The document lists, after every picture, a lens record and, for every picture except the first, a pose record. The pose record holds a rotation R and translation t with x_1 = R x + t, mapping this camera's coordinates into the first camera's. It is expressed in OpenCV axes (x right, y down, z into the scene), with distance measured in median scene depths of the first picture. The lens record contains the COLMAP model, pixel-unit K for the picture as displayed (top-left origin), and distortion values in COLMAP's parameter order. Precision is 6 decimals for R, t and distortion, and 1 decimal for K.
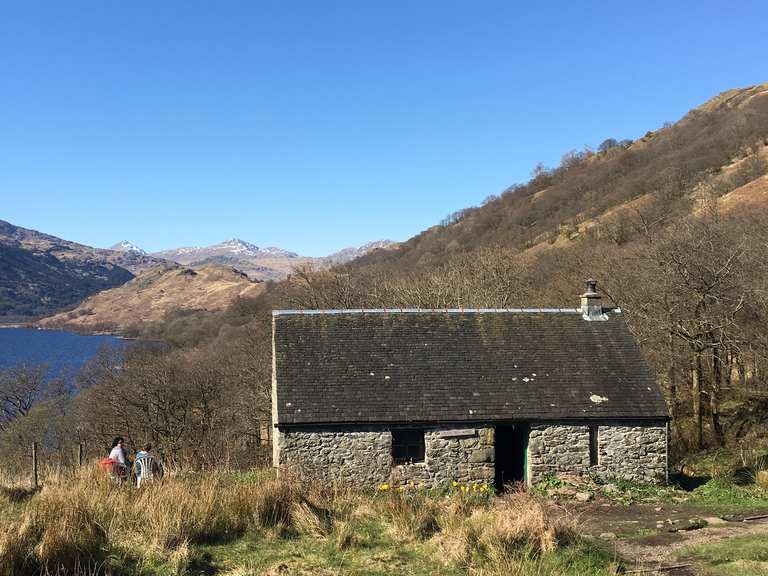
lens RADIAL K [[851.2, 0, 368.0], [0, 851.2, 270.0], [0, 0, 1]] dist [0.046620, 0.000000]
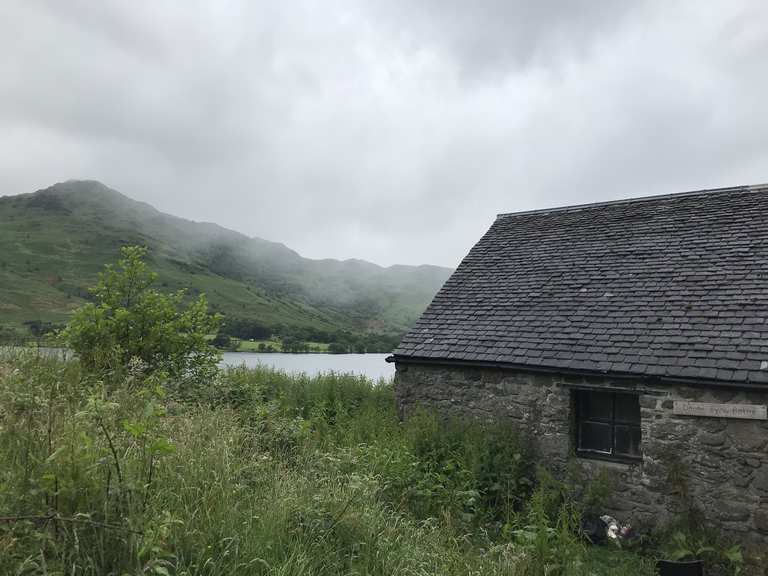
lens RADIAL K [[630.0, 0, 380.1], [0, 630.0, 287.0], [0, 0, 1]] dist [0.019330, 0.004092]
pose [[0.668434, -0.026614, -0.743296, 0.220614], [-0.004959, 0.999178, -0.040235, 0.138695], [0.743755, 0.030580, 0.667752, 0.642372]]
